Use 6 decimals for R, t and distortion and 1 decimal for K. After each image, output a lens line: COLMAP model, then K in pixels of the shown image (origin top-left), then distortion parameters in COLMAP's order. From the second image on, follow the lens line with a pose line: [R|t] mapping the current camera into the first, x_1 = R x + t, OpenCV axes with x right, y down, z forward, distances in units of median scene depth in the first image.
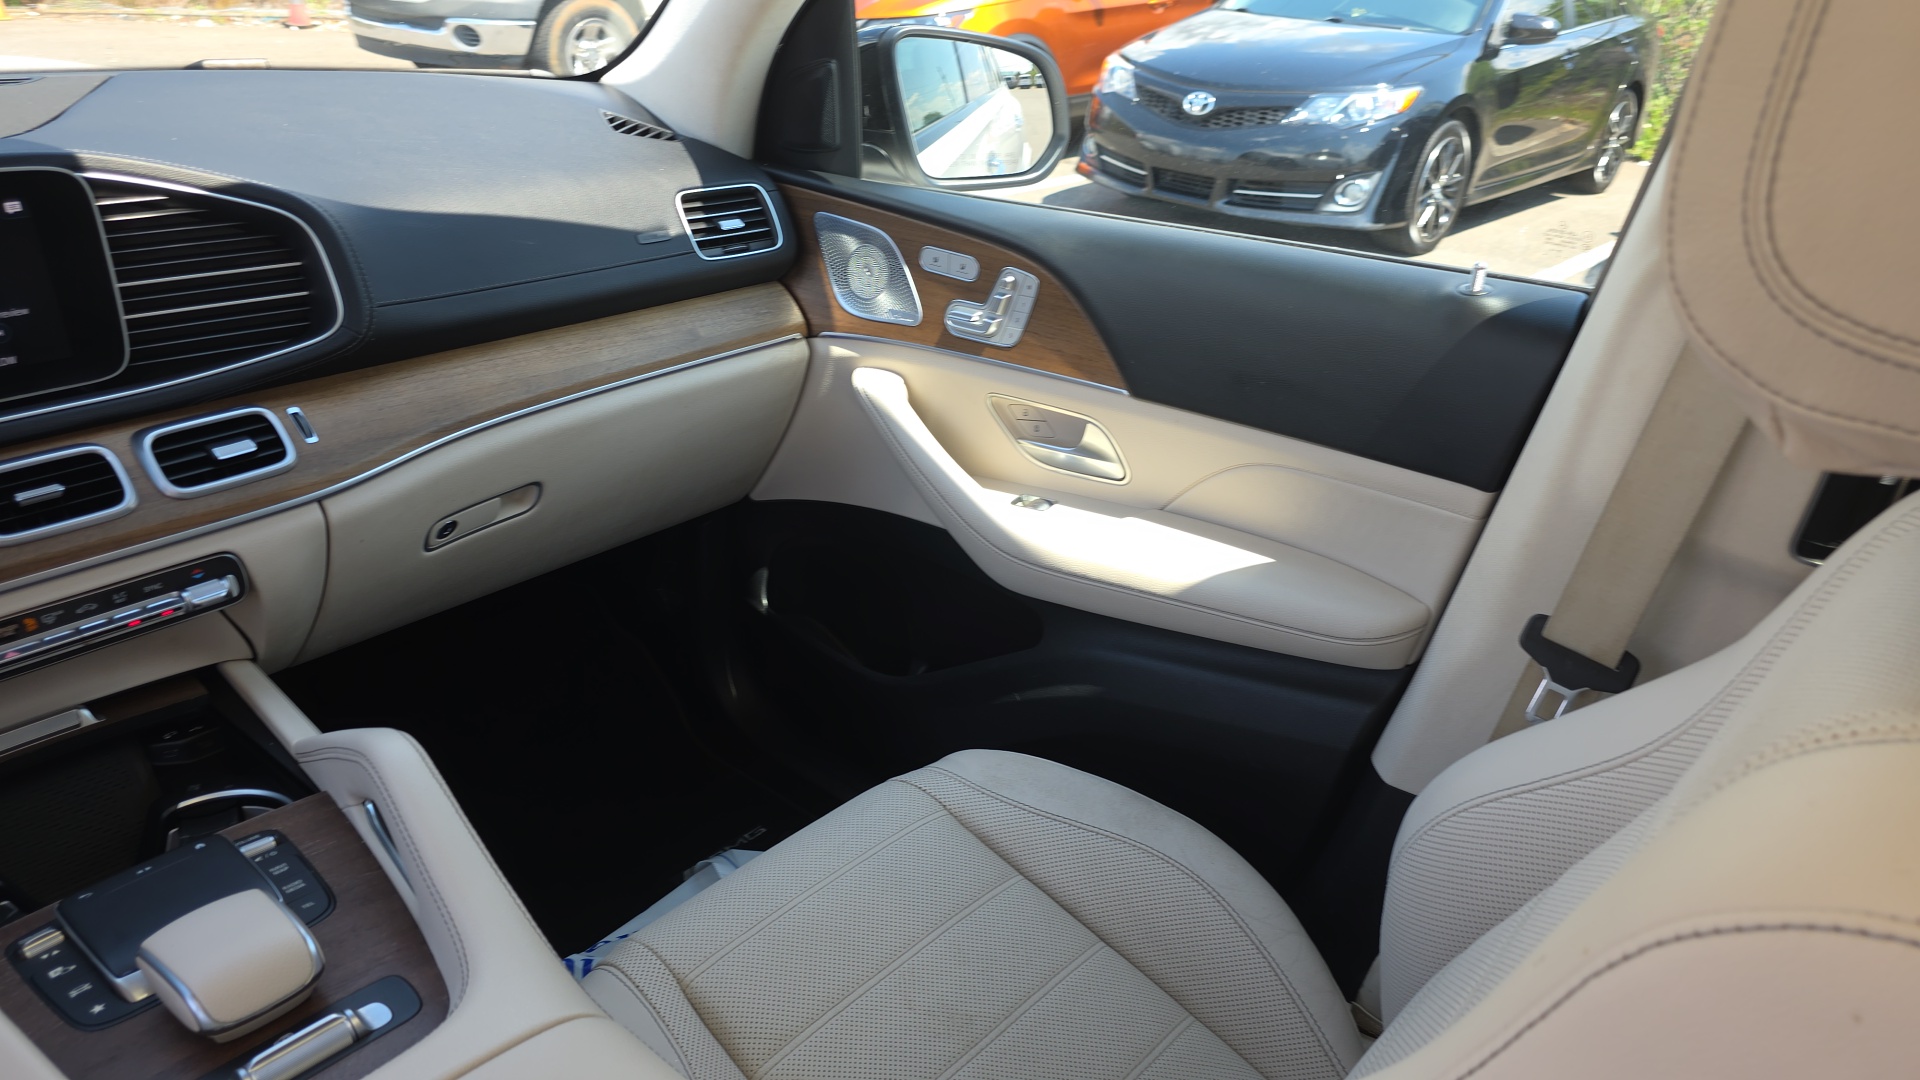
lens RADIAL K [[1306.1, 0, 1015.8], [0, 1306.1, 527.5], [0, 0, 1]] dist [0.060539, -0.064413]
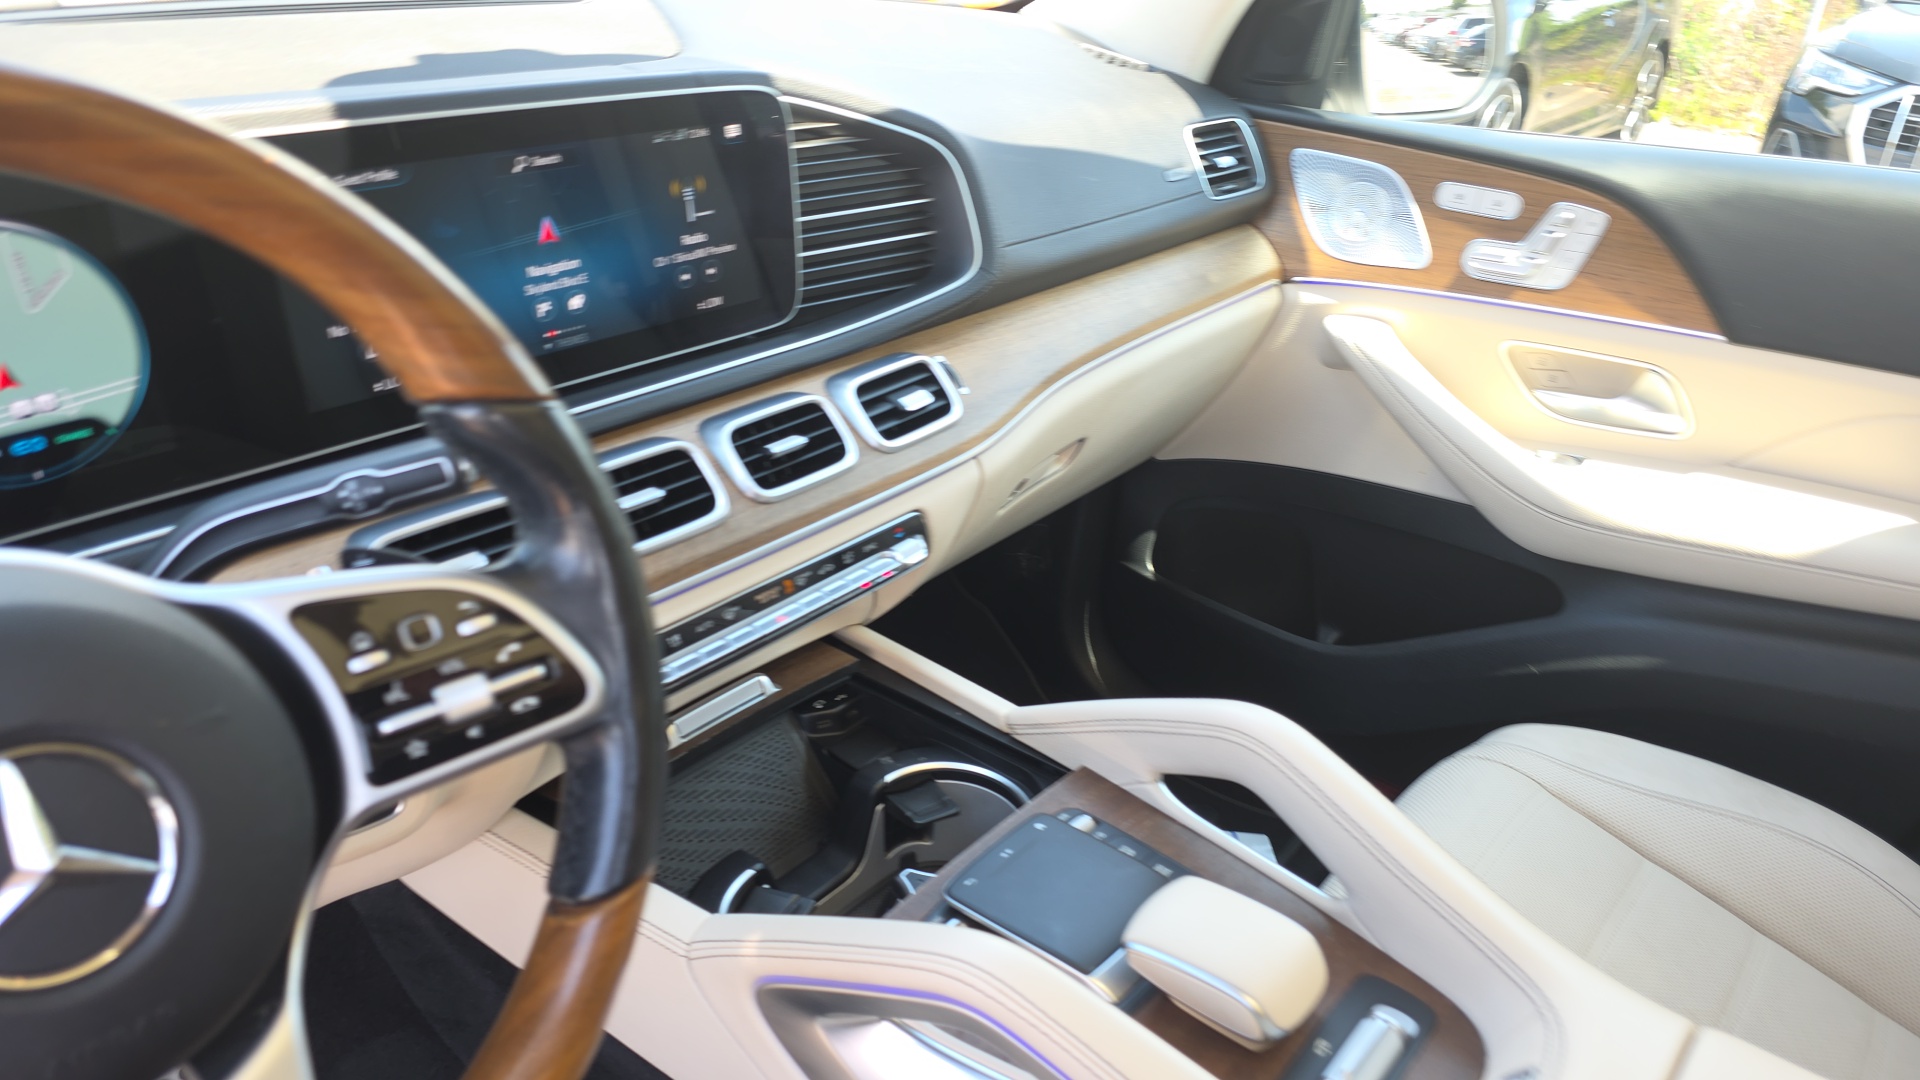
lens RADIAL K [[1306.1, 0, 955.7], [0, 1306.1, 532.9], [0, 0, 1]] dist [0.060539, -0.064413]
pose [[0.999992, -0.000470, 0.003861, -0.511235], [0.000362, 0.999607, 0.028023, 0.008239], [-0.003873, -0.028022, 0.999600, 0.075382]]
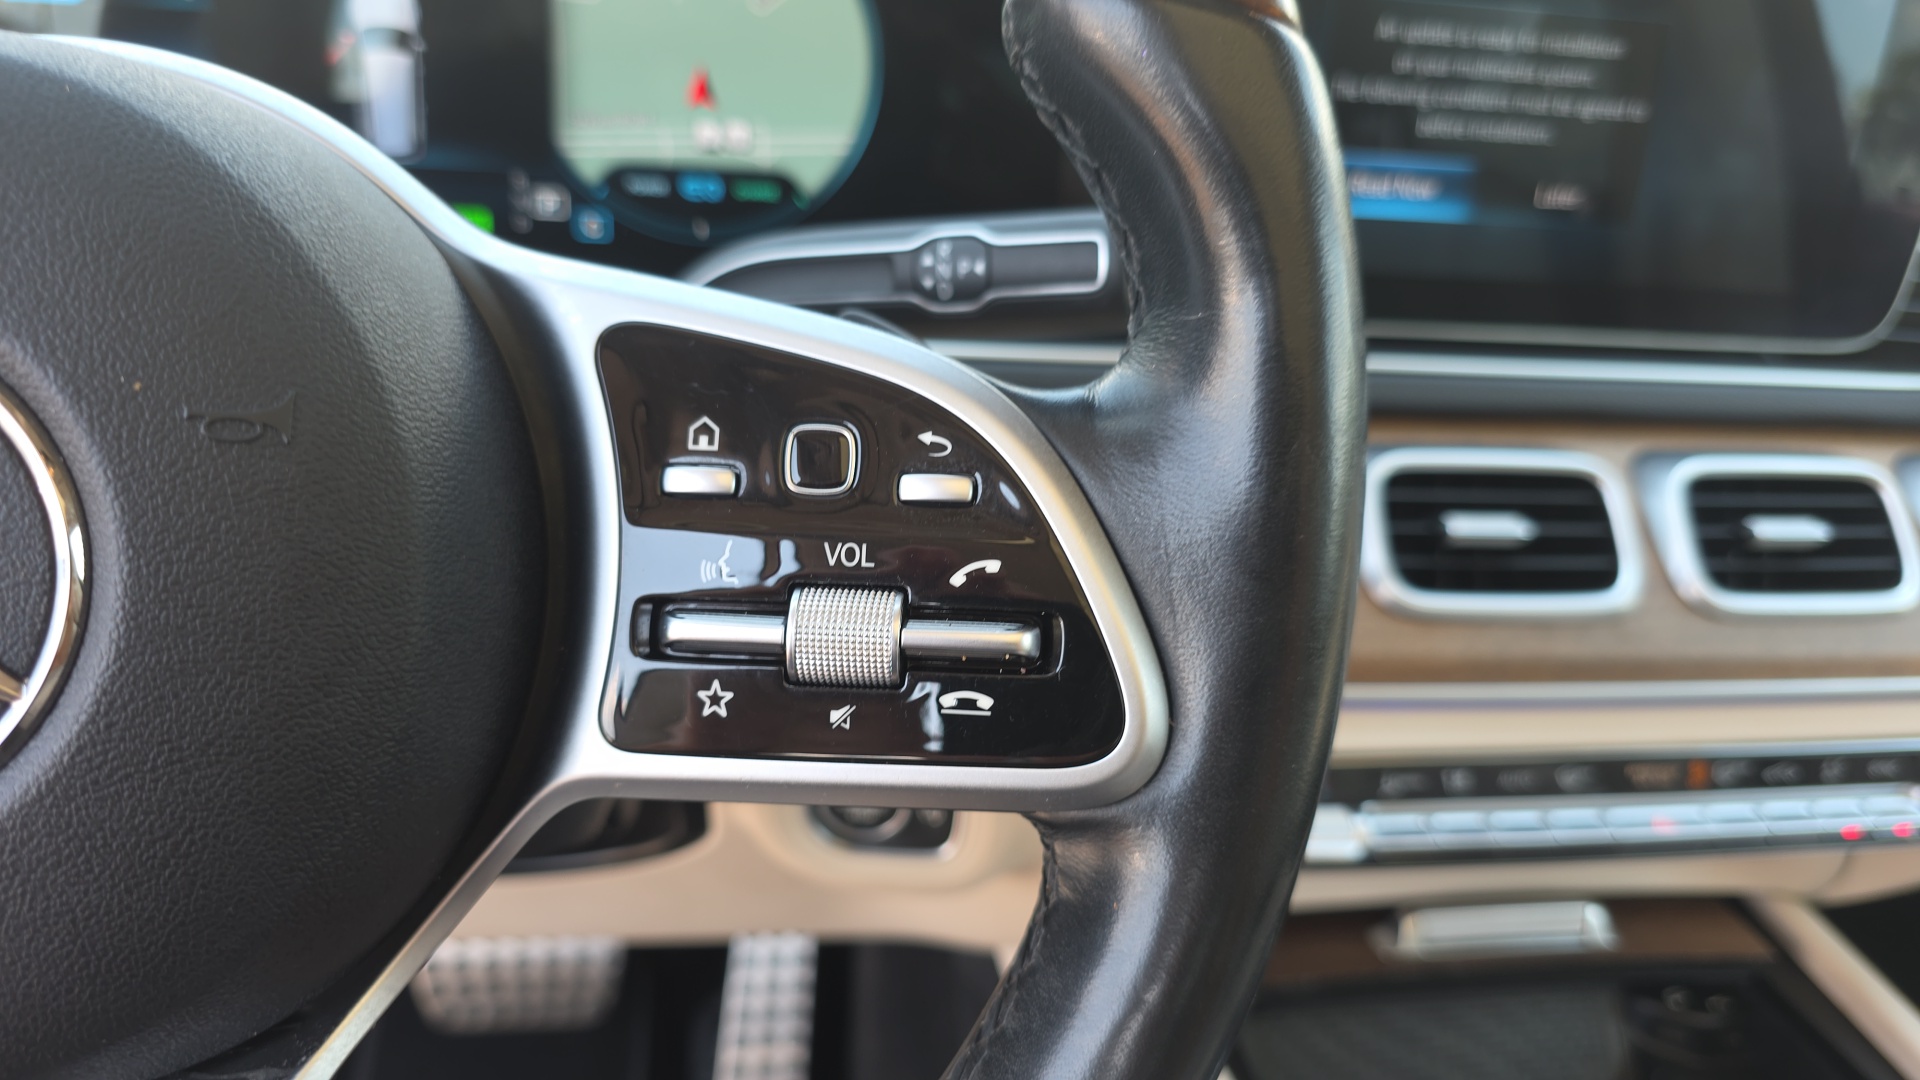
lens RADIAL K [[1365.7, 0, 940.0], [0, 1365.7, 558.4], [0, 0, 1]] dist [-0.004198, -0.025230]
pose [[0.745031, 0.293746, -0.598867, -0.545466], [-0.320810, 0.944952, 0.064392, 0.043944], [0.584816, 0.144148, 0.798255, 0.331802]]
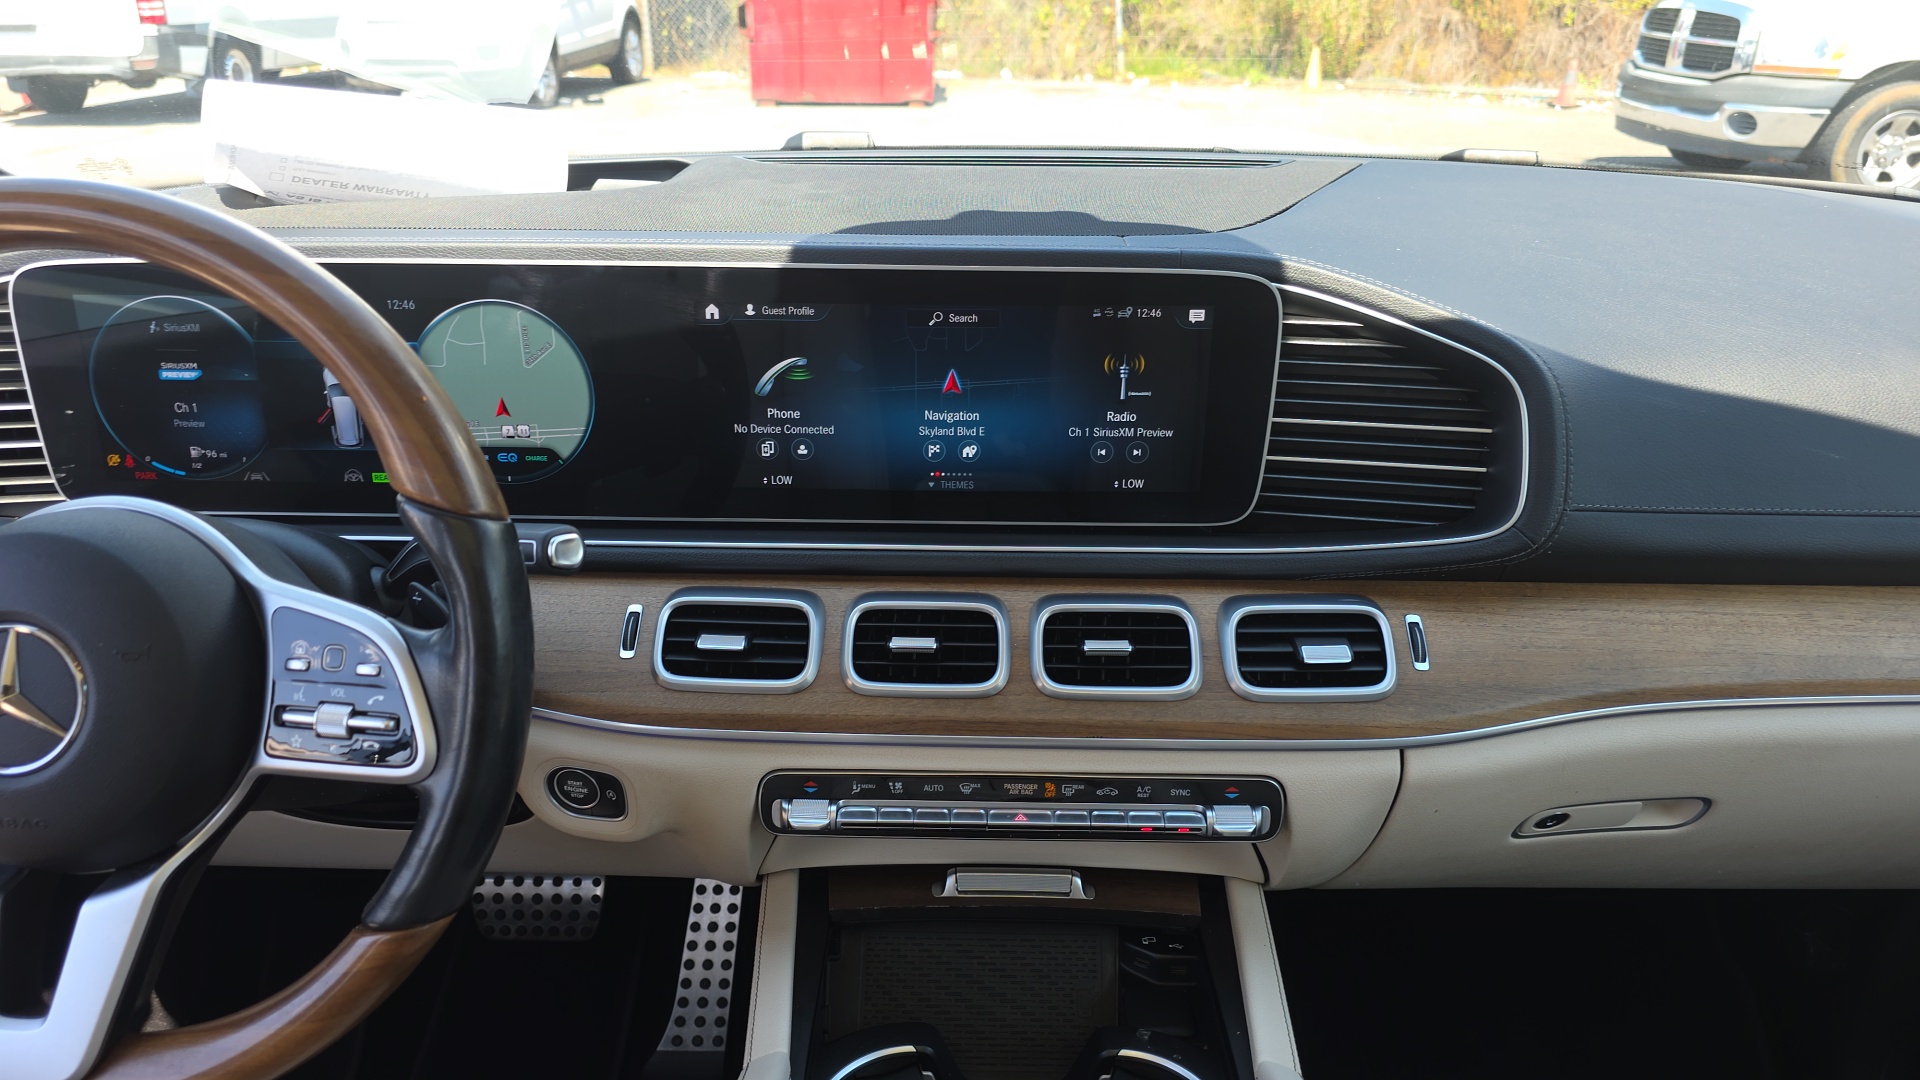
lens RADIAL K [[1306.1, 0, 936.8], [0, 1306.1, 534.3], [0, 0, 1]] dist [0.060539, -0.064413]
pose [[0.625311, 0.273455, -0.730895, -0.174980], [-0.310069, 0.946552, 0.088864, -0.110397], [0.716131, 0.171061, 0.676679, 0.280934]]
